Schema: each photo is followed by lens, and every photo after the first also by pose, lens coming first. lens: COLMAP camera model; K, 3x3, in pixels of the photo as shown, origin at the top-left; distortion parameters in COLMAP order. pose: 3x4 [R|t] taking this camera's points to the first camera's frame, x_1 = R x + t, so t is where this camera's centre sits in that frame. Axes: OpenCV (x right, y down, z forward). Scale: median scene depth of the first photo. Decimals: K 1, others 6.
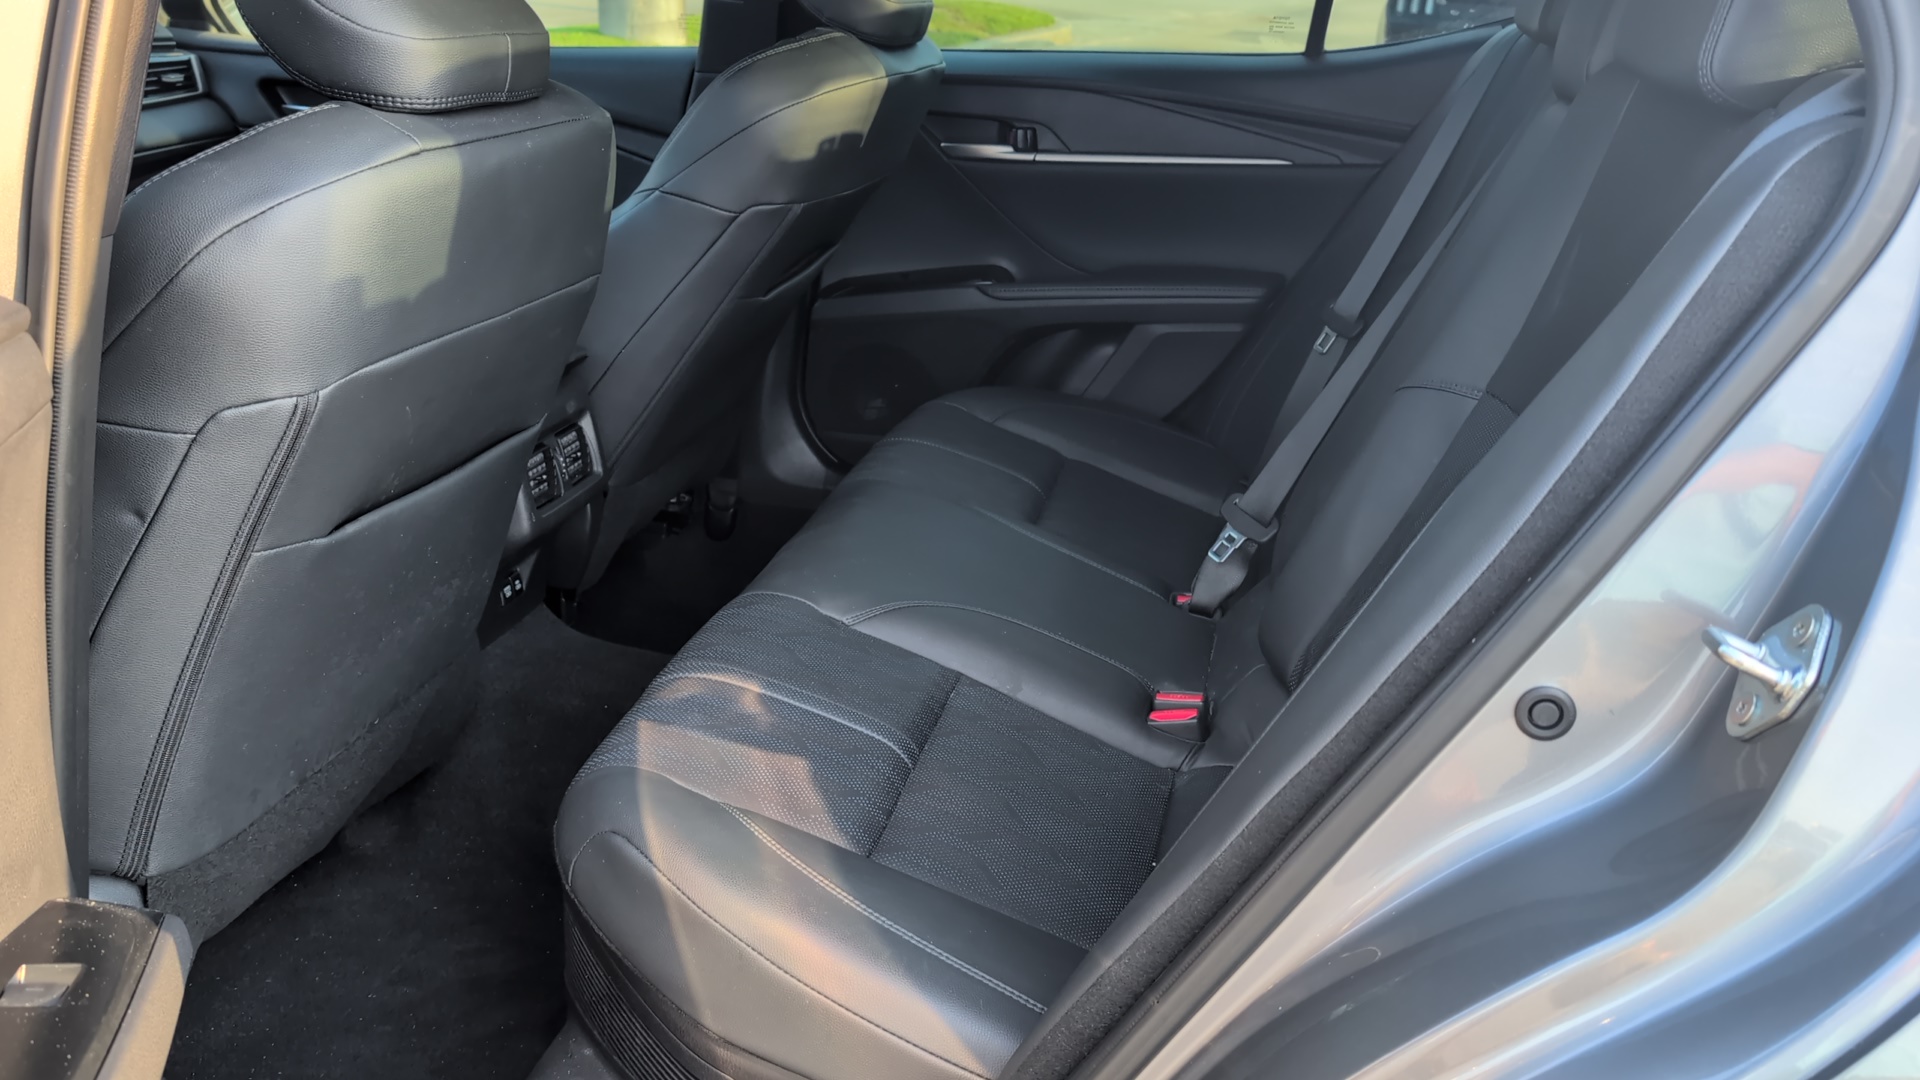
lens RADIAL K [[1598.0, 0, 960.0], [0, 1598.0, 540.0], [0, 0, 1]] dist [0.046193, -0.079159]
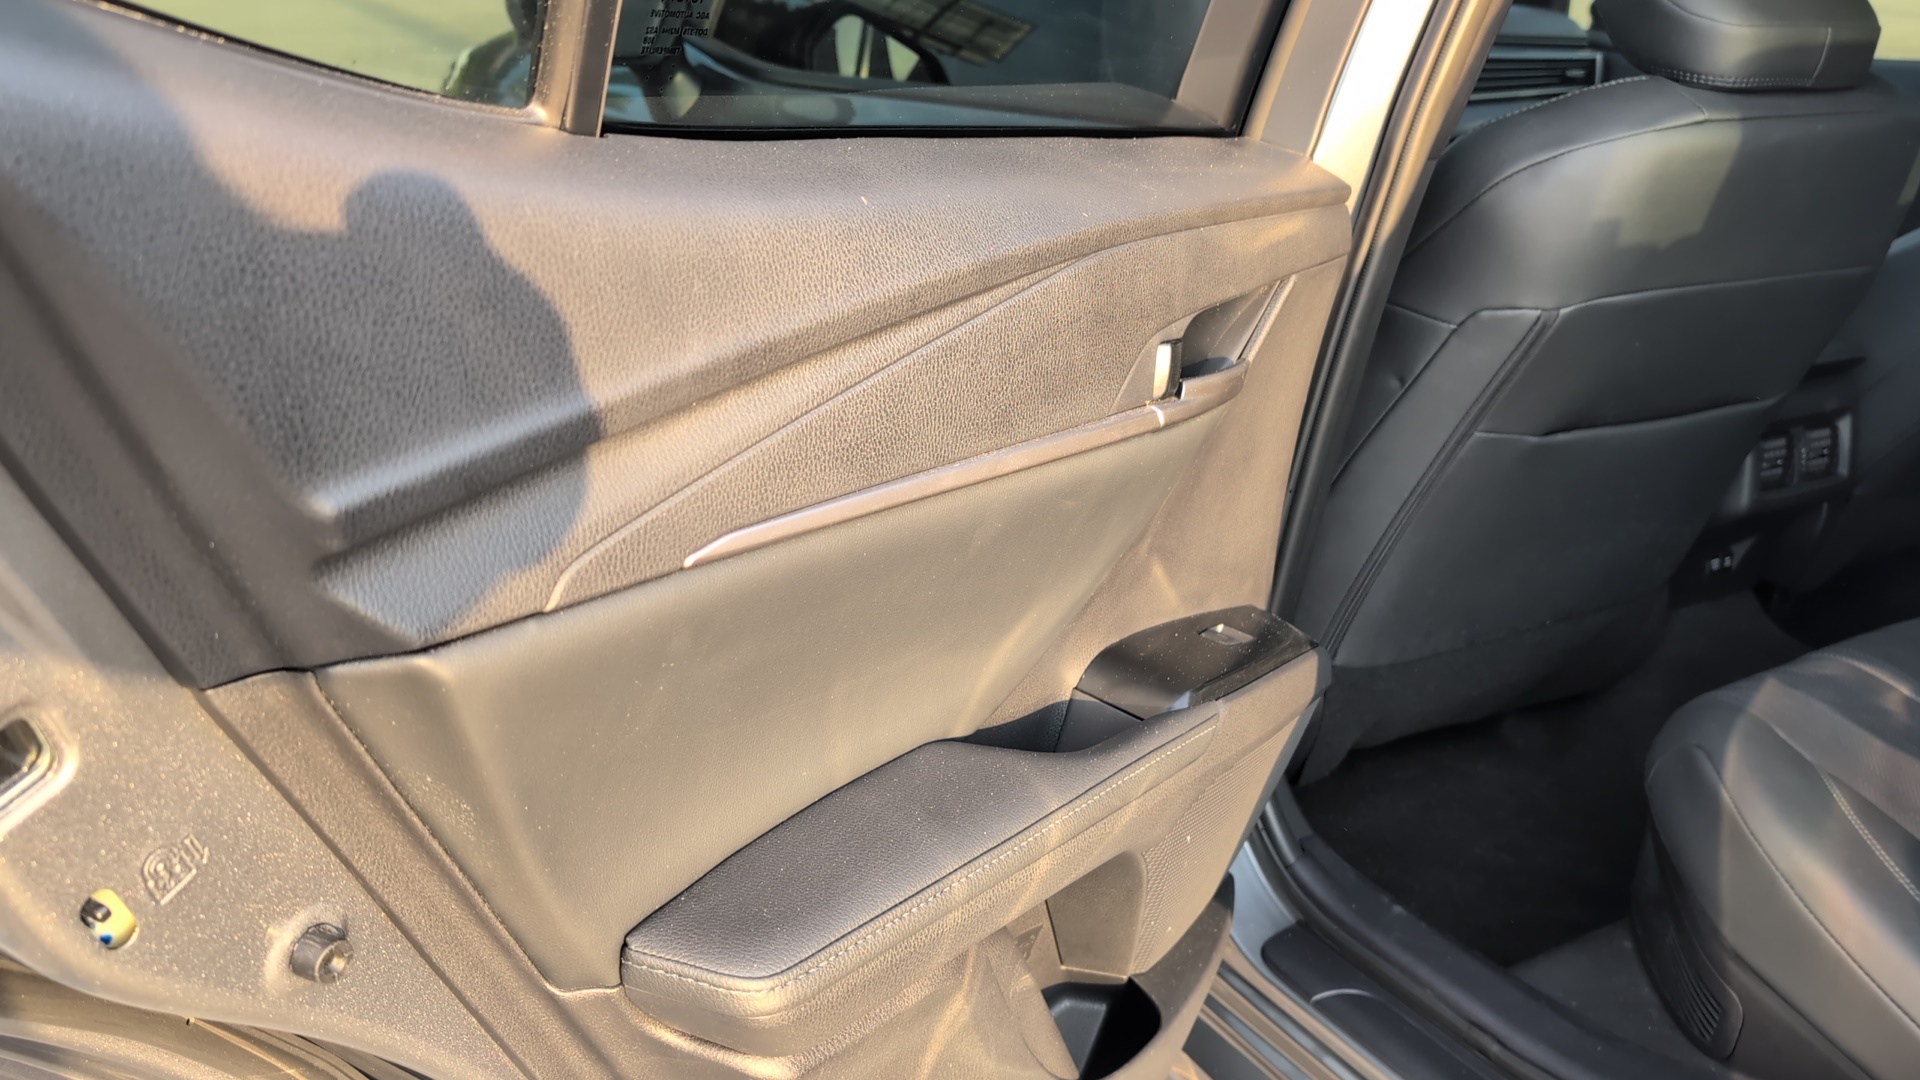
lens RADIAL K [[1598.0, 0, 960.0], [0, 1598.0, 540.0], [0, 0, 1]] dist [0.046193, -0.079159]
pose [[0.680237, 0.250744, -0.688771, 0.164997], [-0.260255, 0.961066, 0.092841, 0.076668], [0.685234, 0.116102, 0.719010, -0.156593]]
